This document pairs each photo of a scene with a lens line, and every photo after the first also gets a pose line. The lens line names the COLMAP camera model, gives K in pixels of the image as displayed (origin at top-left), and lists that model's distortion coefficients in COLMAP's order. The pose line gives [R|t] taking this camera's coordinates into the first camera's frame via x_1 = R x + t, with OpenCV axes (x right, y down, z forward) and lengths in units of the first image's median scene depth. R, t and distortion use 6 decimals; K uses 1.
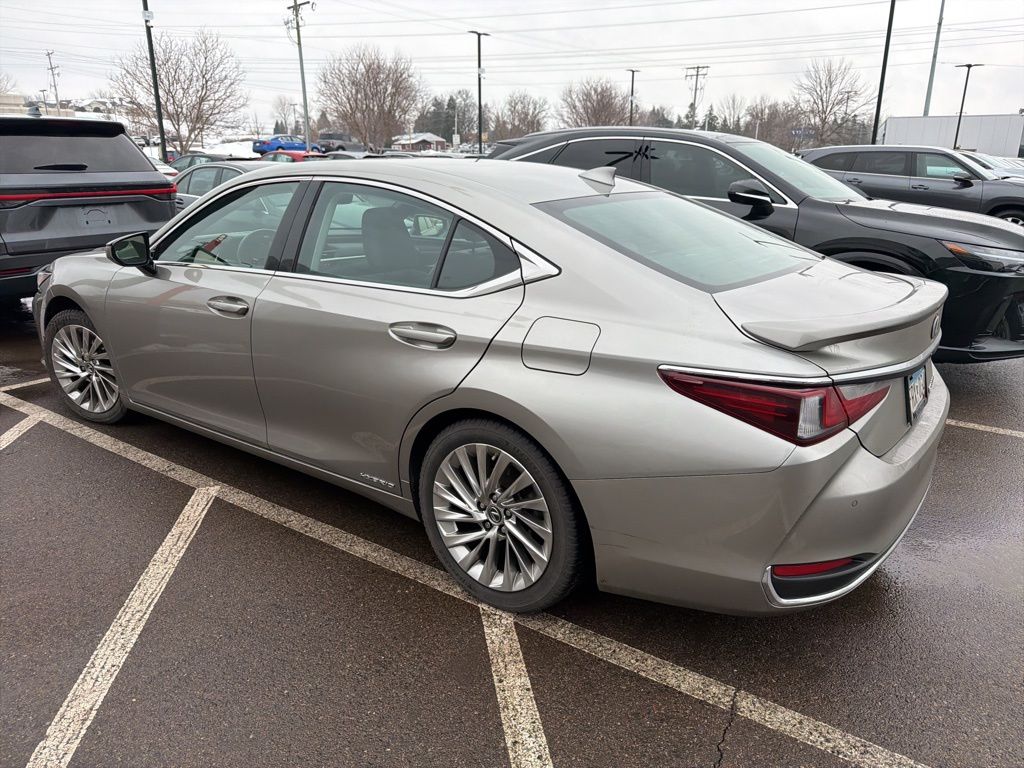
lens RADIAL K [[736.2, 0, 515.4], [0, 736.2, 381.1], [0, 0, 1]] dist [0.012321, -0.020862]
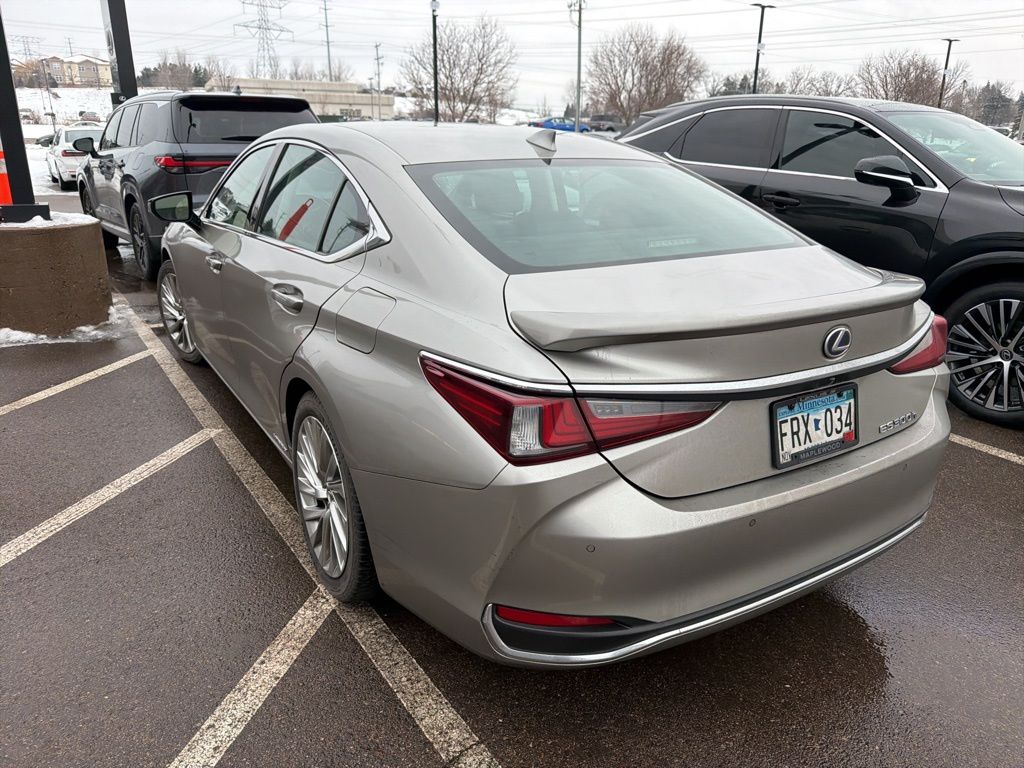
lens RADIAL K [[736.2, 0, 516.7], [0, 736.2, 381.5], [0, 0, 1]] dist [0.012321, -0.020862]
pose [[0.930882, 0.118818, -0.345456, 0.415961], [-0.111371, 0.992916, 0.041404, -0.022959], [0.347929, -0.000069, 0.937521, 0.157664]]
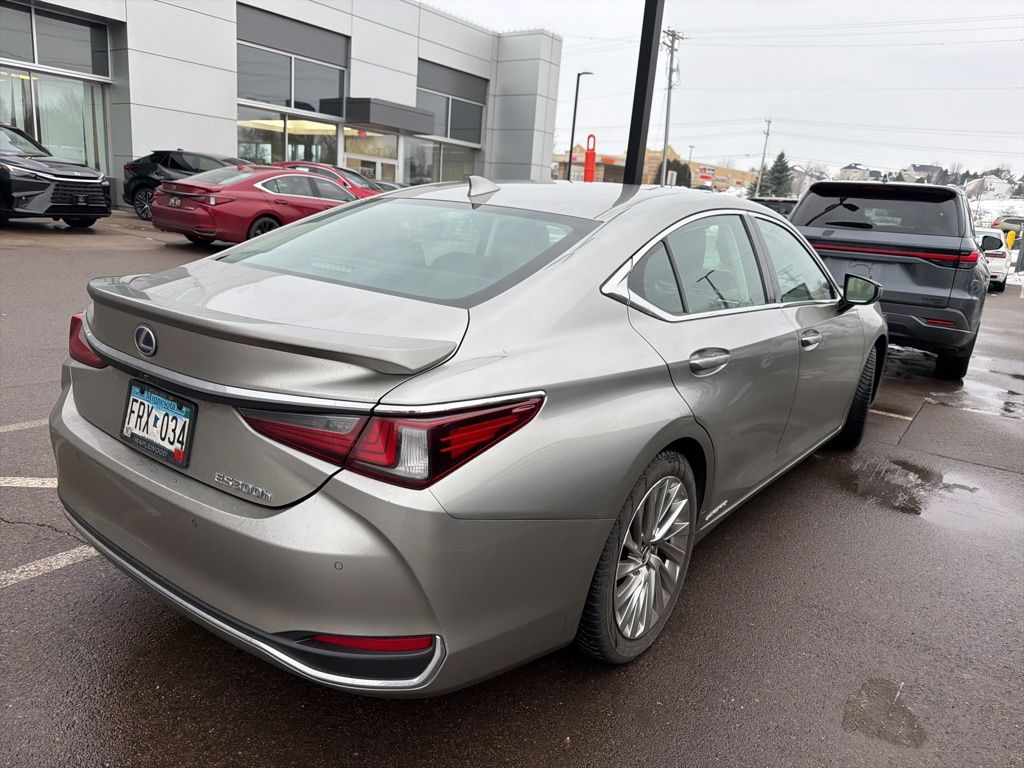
lens RADIAL K [[736.2, 0, 518.4], [0, 736.2, 384.4], [0, 0, 1]] dist [0.012321, -0.020862]
pose [[-0.005117, 0.235602, -0.971836, 1.041128], [-0.360347, 0.906122, 0.221568, -0.269097], [0.932804, 0.351332, 0.080262, 1.034937]]
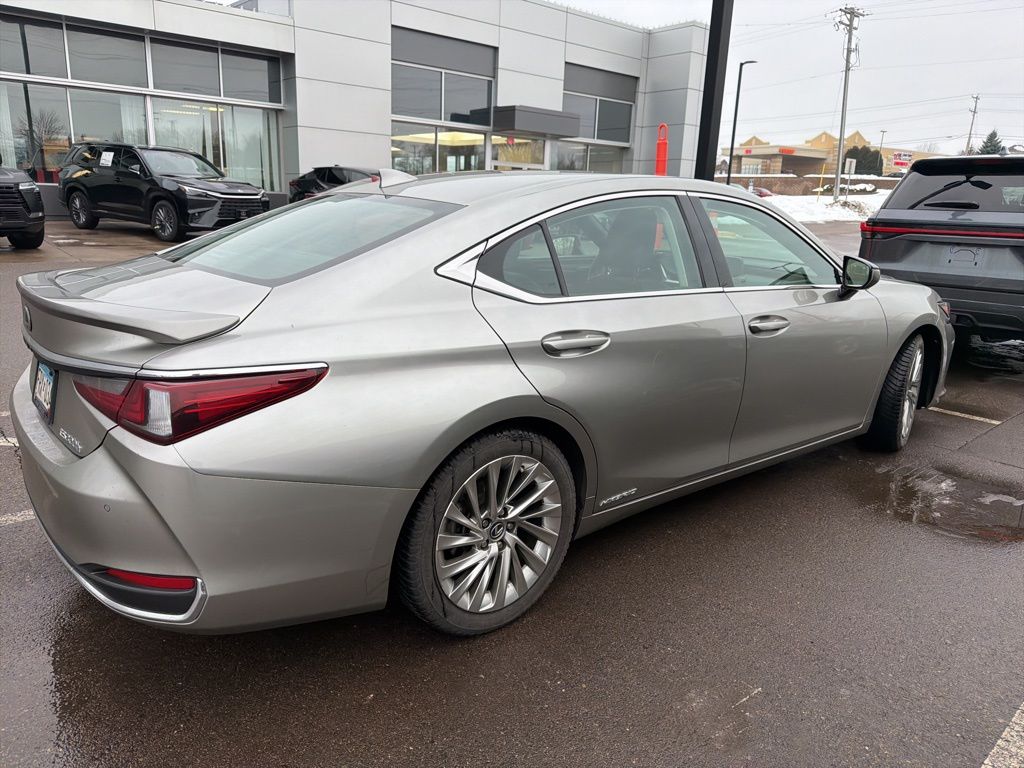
lens RADIAL K [[736.2, 0, 511.7], [0, 736.2, 381.5], [0, 0, 1]] dist [0.012321, -0.020862]
pose [[-0.246135, 0.226729, -0.942344, 1.029748], [-0.310808, 0.902446, 0.298311, -0.367124], [0.918050, 0.366313, -0.151654, 1.357907]]
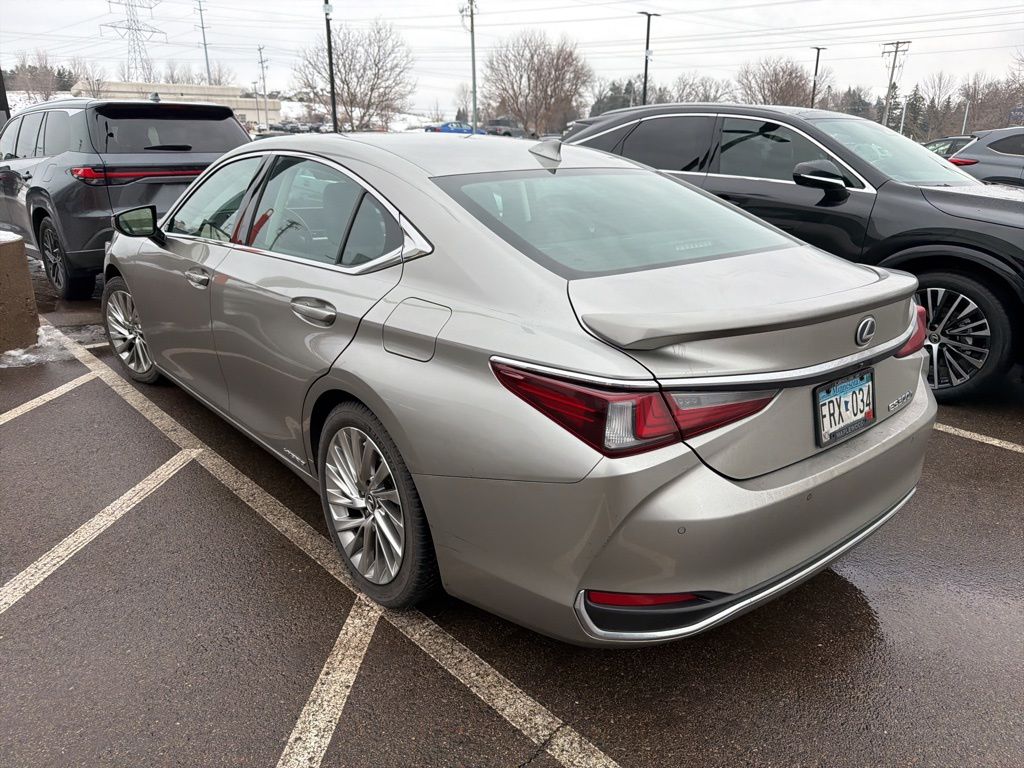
lens RADIAL K [[736.2, 0, 516.9], [0, 736.2, 383.3], [0, 0, 1]] dist [0.012321, -0.020862]
pose [[0.973265, 0.069405, -0.218946, 0.293489], [-0.065073, 0.997517, 0.026943, -0.009556], [0.220273, -0.011975, 0.975365, 0.086630]]
